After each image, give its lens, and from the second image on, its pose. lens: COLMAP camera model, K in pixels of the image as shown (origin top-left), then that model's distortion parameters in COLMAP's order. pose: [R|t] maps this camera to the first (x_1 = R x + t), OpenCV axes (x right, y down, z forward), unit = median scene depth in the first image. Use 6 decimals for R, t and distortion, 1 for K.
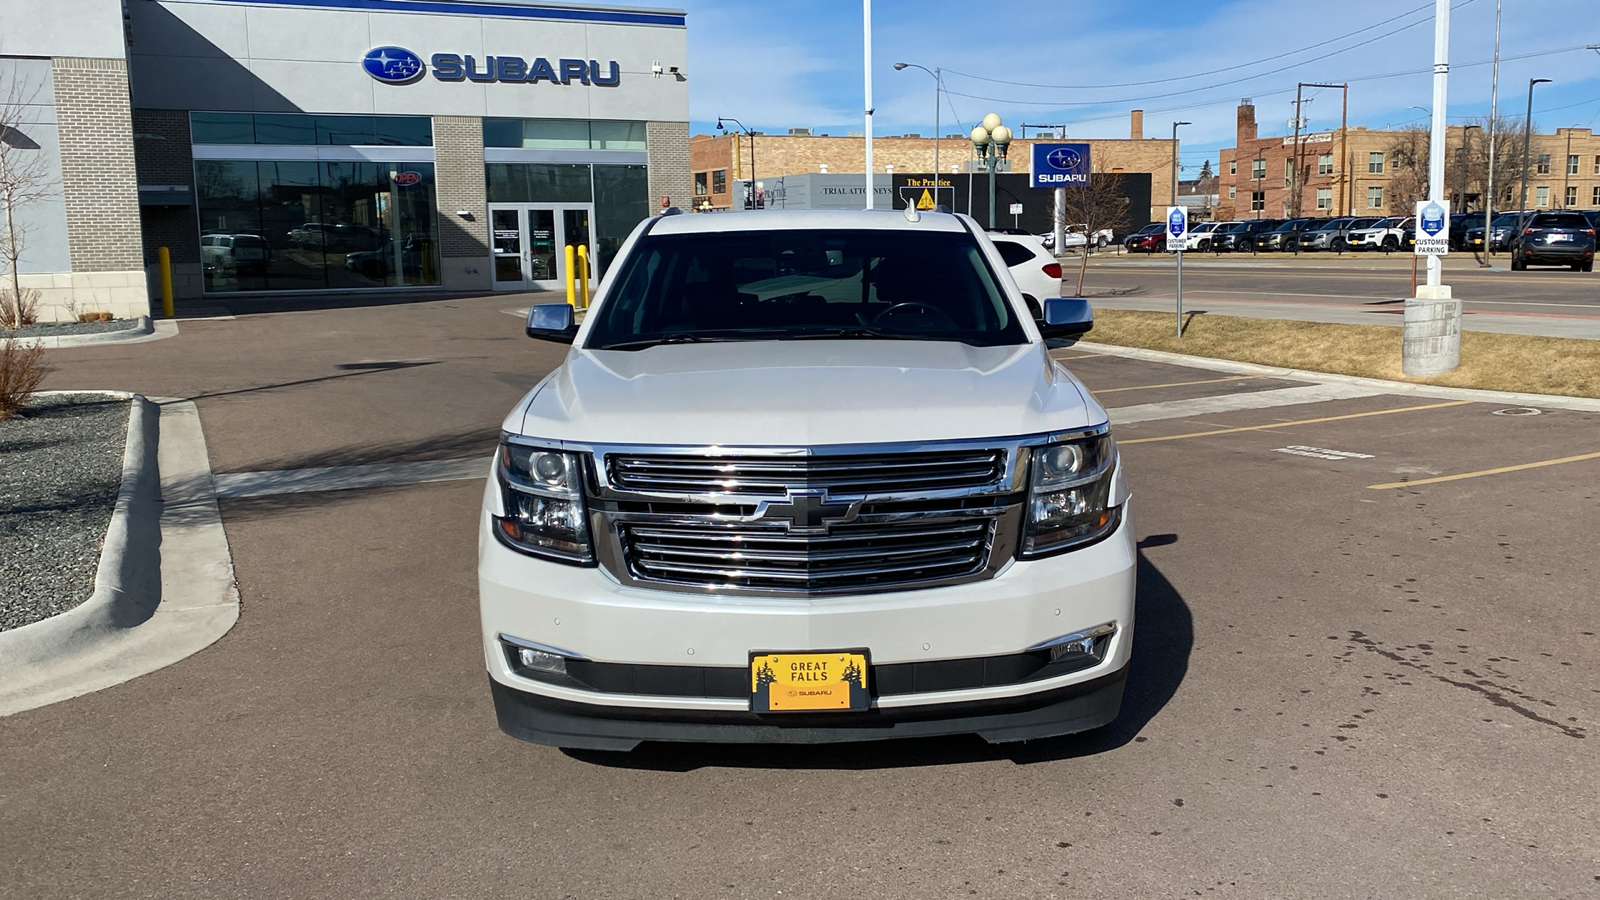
lens RADIAL K [[1375.2, 0, 800.0], [0, 1375.2, 450.0], [0, 0, 1]] dist [0.067471, -0.124318]
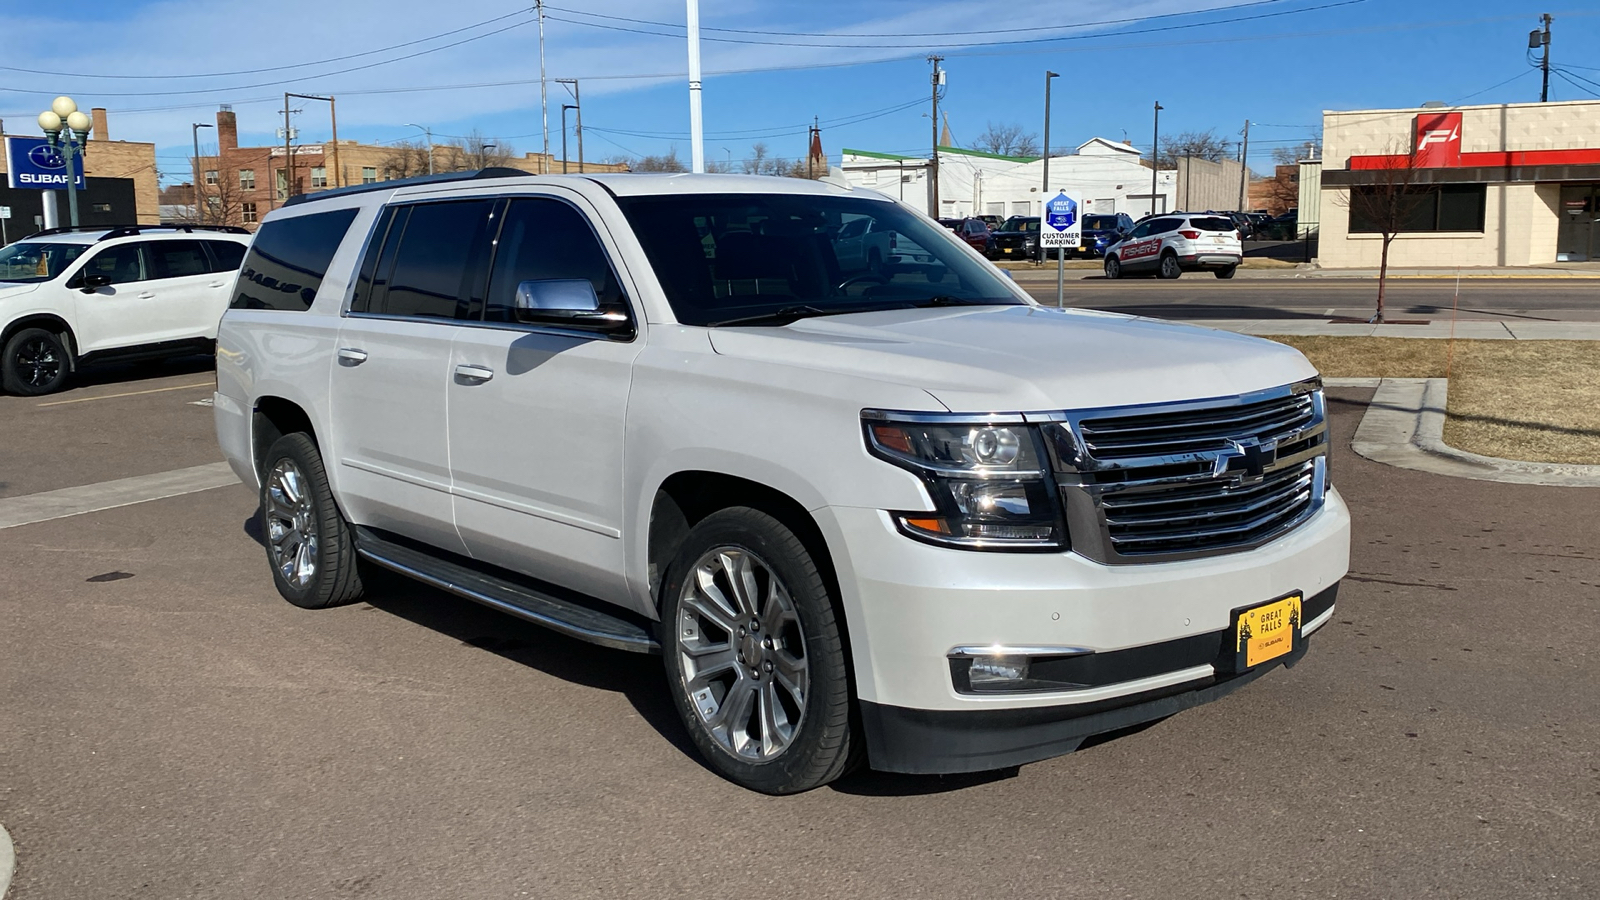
lens RADIAL K [[1420.4, 0, 800.0], [0, 1420.4, 450.0], [0, 0, 1]] dist [0.004726, -0.001297]
pose [[0.751758, -0.086017, 0.653805, -0.130579], [0.095885, 0.995178, 0.020679, -0.002268], [-0.652431, 0.047144, 0.756380, 0.062926]]
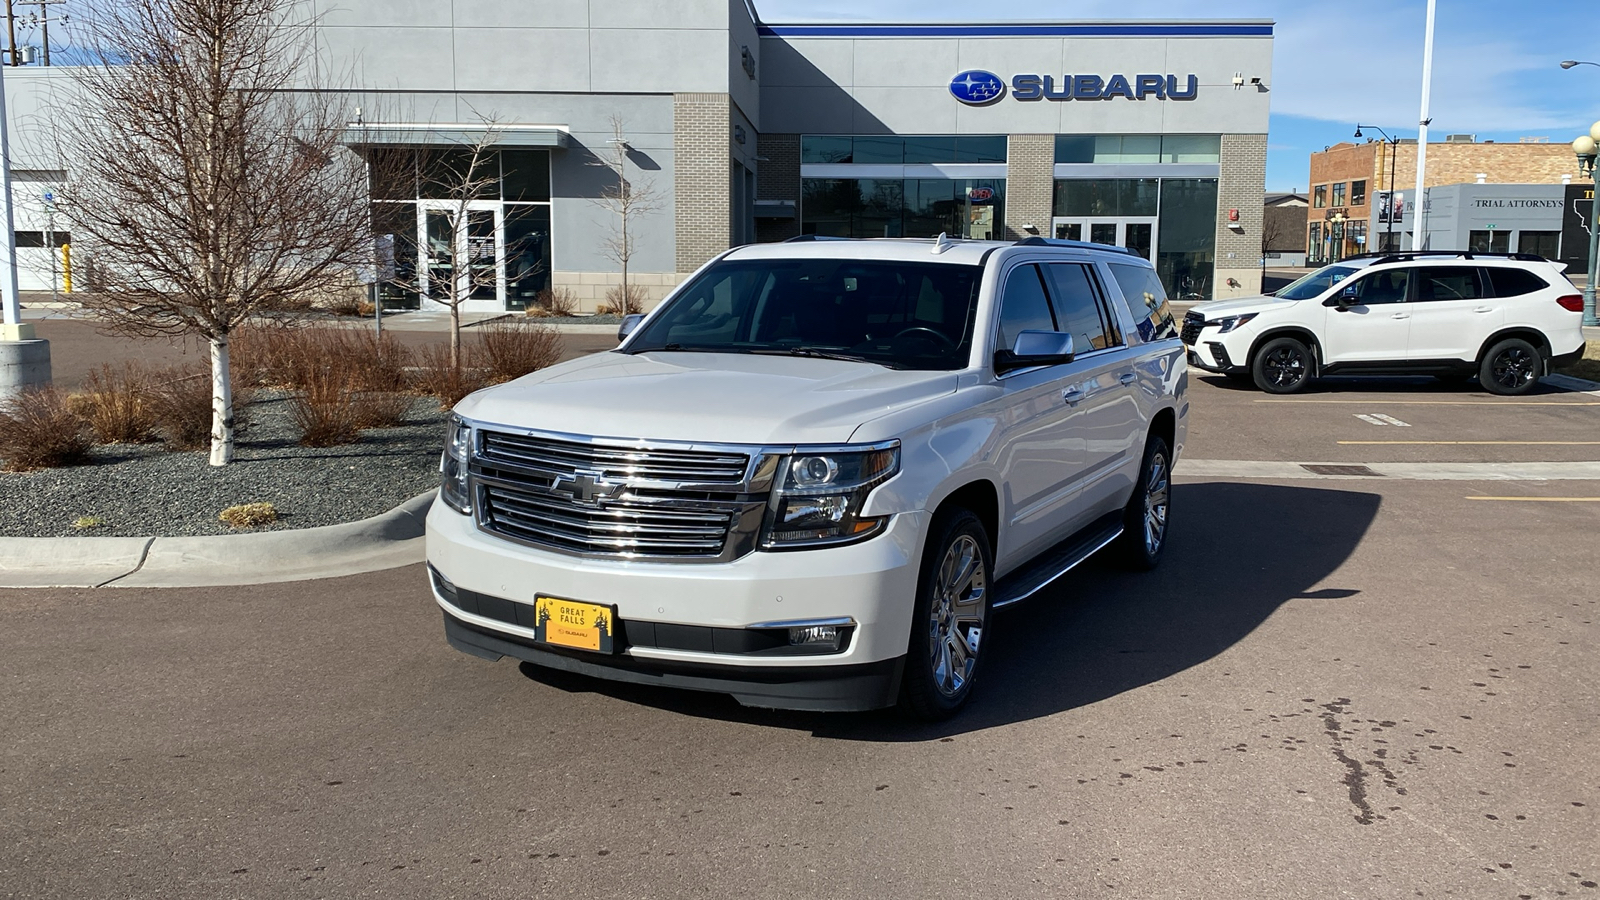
lens RADIAL K [[1375.2, 0, 800.0], [0, 1375.2, 450.0], [0, 0, 1]] dist [0.067471, -0.124318]
pose [[0.880478, 0.090192, -0.465428, 0.109081], [-0.092857, 0.995530, 0.017254, -0.004342], [0.464904, 0.028026, 0.884918, -0.002708]]
